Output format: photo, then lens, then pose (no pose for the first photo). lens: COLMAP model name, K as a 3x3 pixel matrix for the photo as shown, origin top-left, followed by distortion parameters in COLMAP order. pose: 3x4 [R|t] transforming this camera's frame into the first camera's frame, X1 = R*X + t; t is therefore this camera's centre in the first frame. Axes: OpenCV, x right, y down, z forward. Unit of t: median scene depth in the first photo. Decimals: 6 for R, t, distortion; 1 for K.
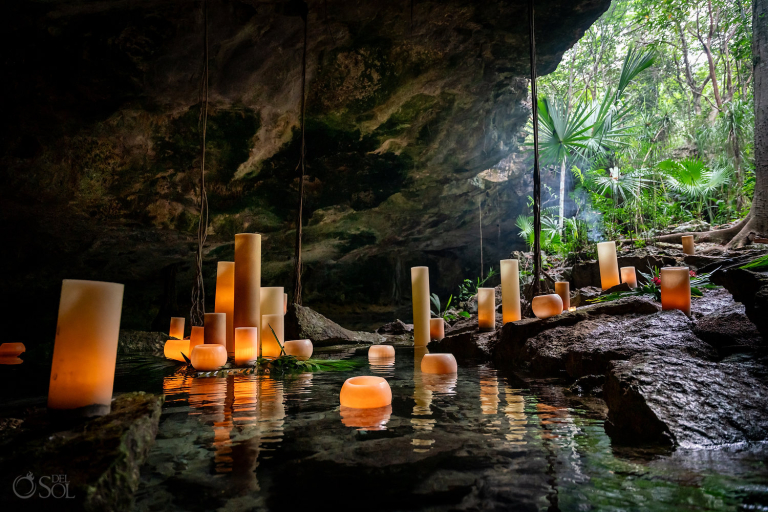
lens RADIAL K [[475.2, 0, 408.9], [0, 475.2, 276.8], [0, 0, 1]] dist [0.005026, -0.003649]
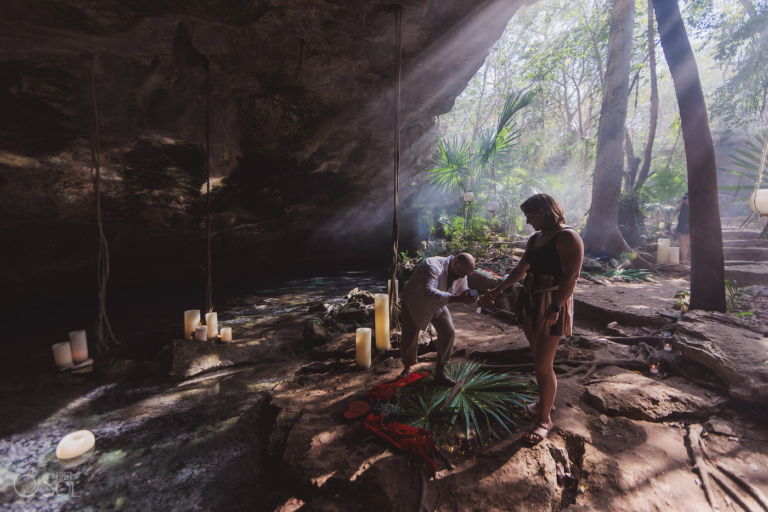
lens RADIAL K [[302.6, 0, 387.6], [0, 302.6, 258.5], [0, 0, 1]] dist [0.001312, -0.000750]
pose [[0.999797, 0.002567, 0.019988, 0.144181], [-0.004548, 0.995009, 0.099678, -0.147499], [-0.019632, -0.099749, 0.994819, 0.208886]]
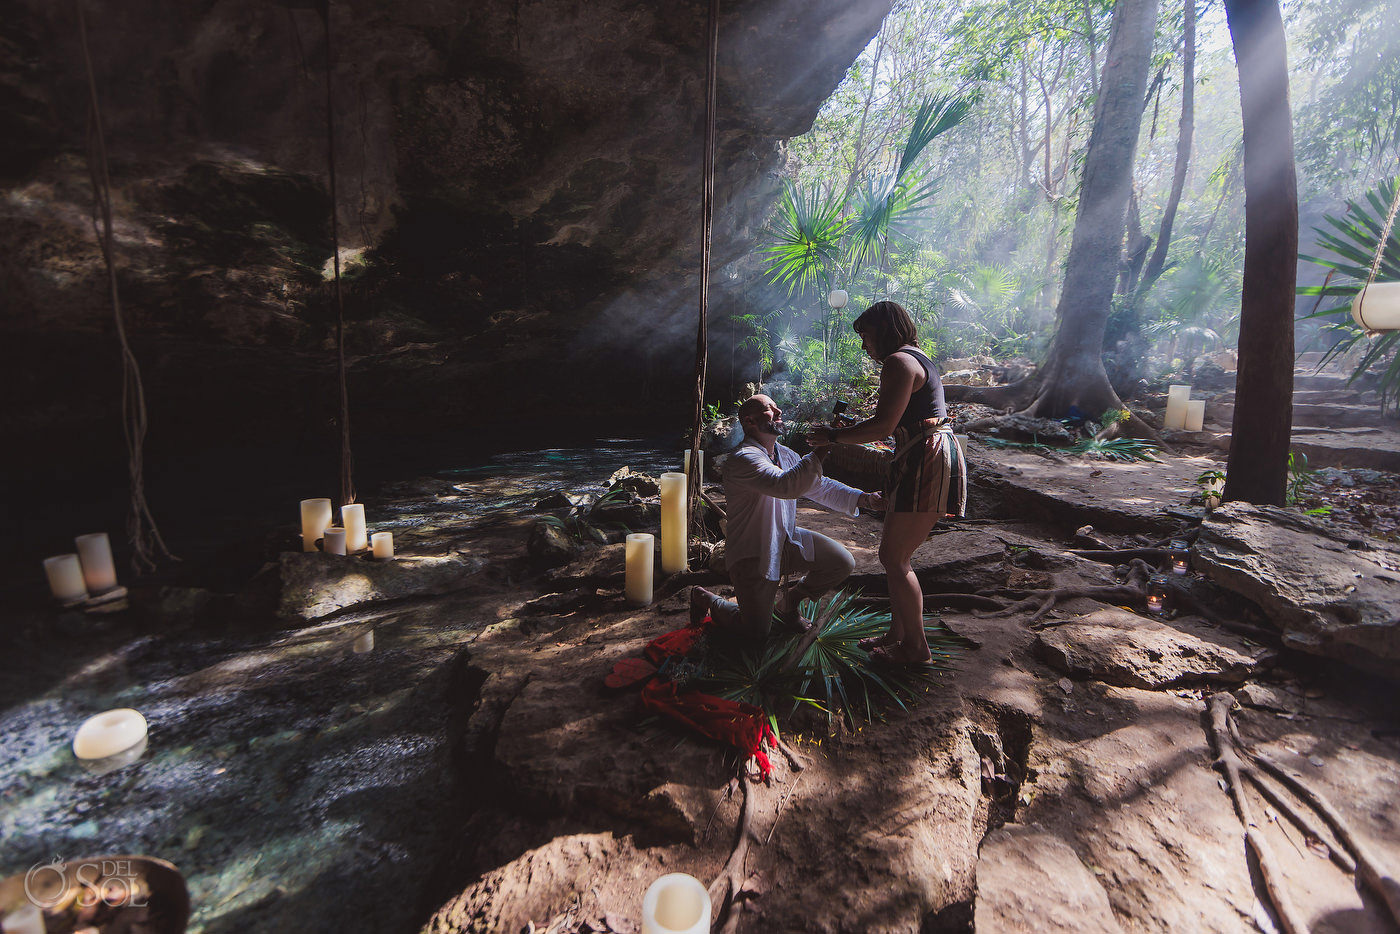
lens RADIAL K [[551.7, 0, 705.7], [0, 551.7, 470.3], [0, 0, 1]] dist [0.001312, -0.000750]
pose [[0.997791, 0.016602, 0.064324, 0.141434], [-0.028673, 0.981059, 0.191573, -0.137742], [-0.059925, -0.192994, 0.979368, 0.215157]]
